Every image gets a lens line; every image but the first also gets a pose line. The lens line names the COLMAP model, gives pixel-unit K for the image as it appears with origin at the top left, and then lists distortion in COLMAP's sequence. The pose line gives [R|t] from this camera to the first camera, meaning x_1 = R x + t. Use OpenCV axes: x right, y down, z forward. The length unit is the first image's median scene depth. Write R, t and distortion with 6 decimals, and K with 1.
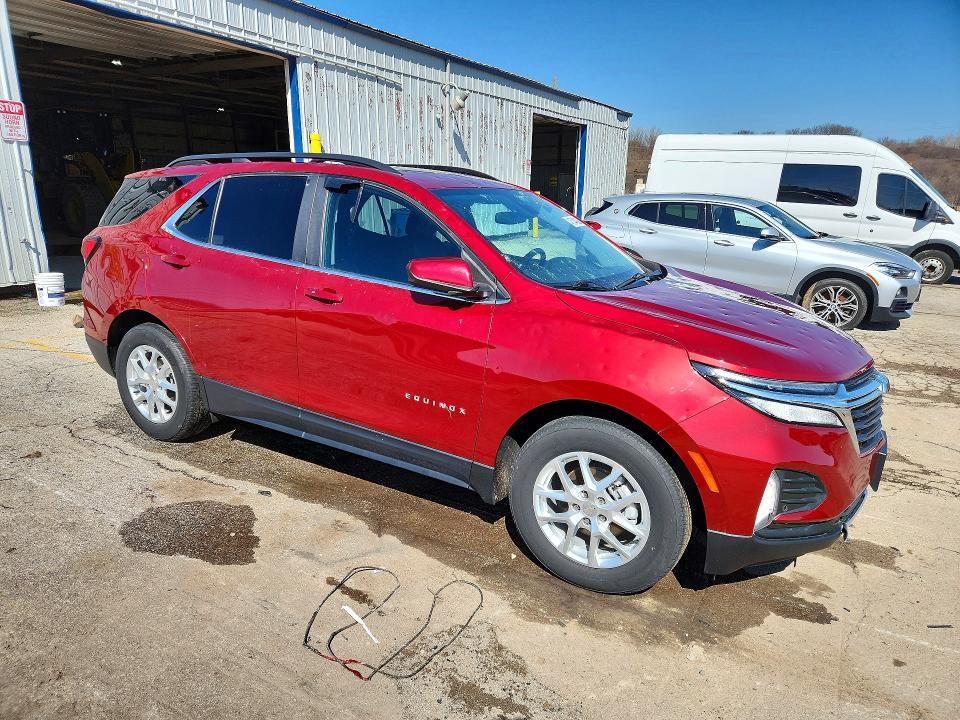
lens RADIAL K [[644.6, 0, 480.1], [0, 644.6, 366.2], [0, 0, 1]] dist [0.037165, -0.023303]
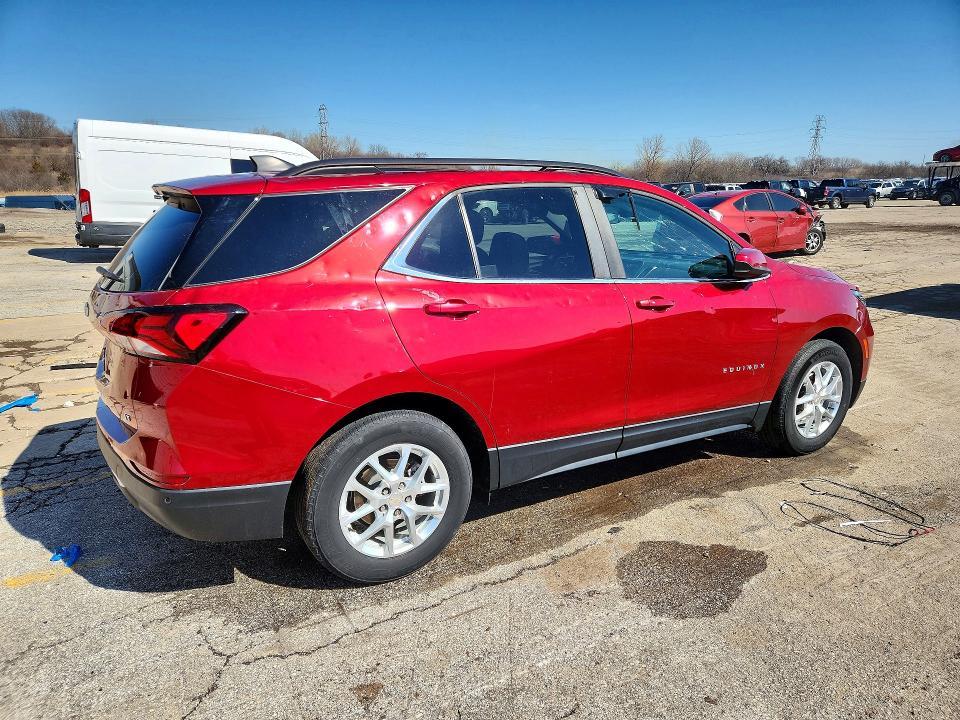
lens RADIAL K [[644.6, 0, 480.4], [0, 644.6, 358.2], [0, 0, 1]] dist [0.037165, -0.023303]
pose [[0.490529, -0.245765, 0.836051, -1.208275], [0.236575, 0.960932, 0.143671, -0.230795], [-0.838698, 0.127313, 0.529507, 0.682487]]
